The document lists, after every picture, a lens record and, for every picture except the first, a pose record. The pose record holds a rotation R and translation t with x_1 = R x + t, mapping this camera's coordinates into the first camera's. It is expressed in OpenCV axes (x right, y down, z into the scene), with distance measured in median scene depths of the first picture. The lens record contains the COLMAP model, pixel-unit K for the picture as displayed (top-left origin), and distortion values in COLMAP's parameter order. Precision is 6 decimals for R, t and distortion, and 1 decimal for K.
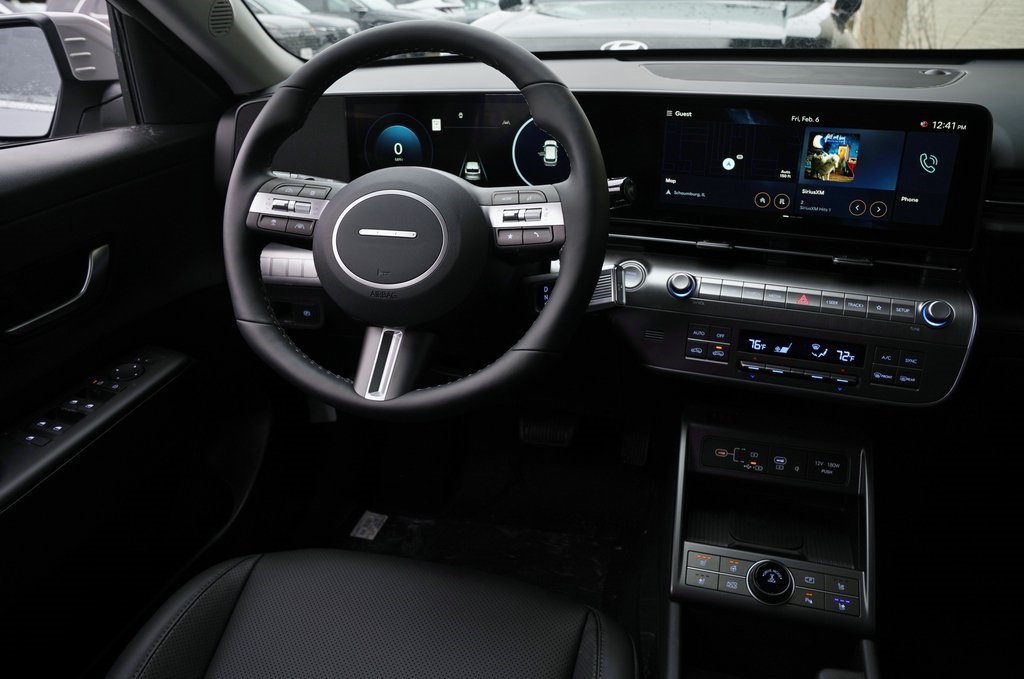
lens RADIAL K [[703.8, 0, 509.3], [0, 703.8, 342.9], [0, 0, 1]] dist [-0.128708, 0.079374]
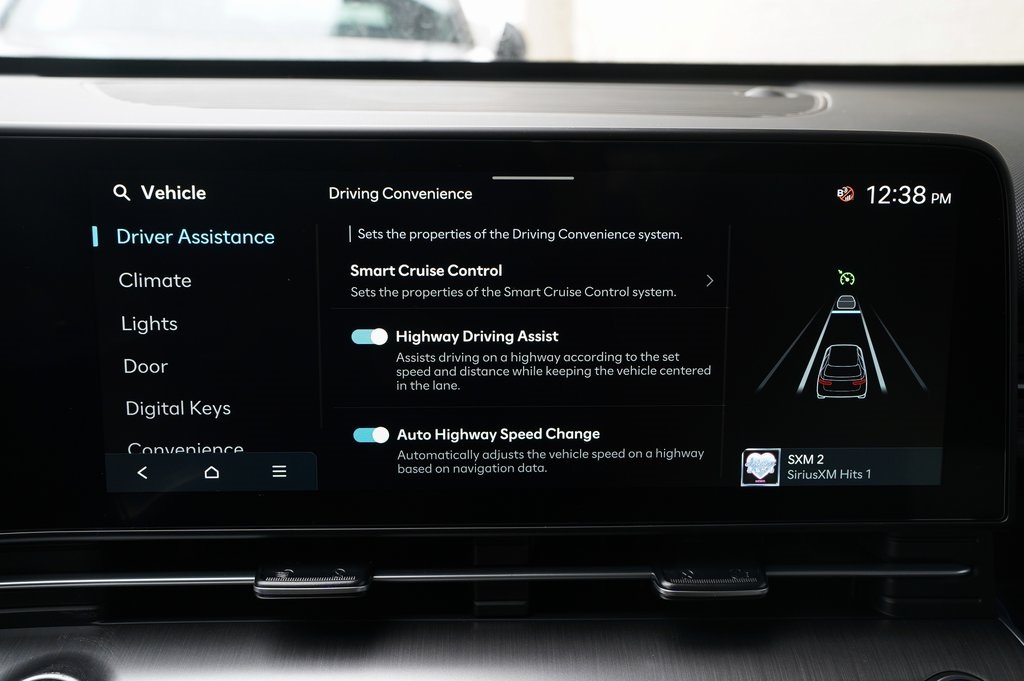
lens RADIAL K [[1031.9, 0, 507.3], [0, 1031.9, 337.2], [0, 0, 1]] dist [0.009893, 0.000000]
pose [[0.906945, -0.064673, 0.416255, 0.199927], [0.150080, 0.972912, -0.175836, -0.166734], [-0.393607, 0.221945, 0.892084, 0.549187]]
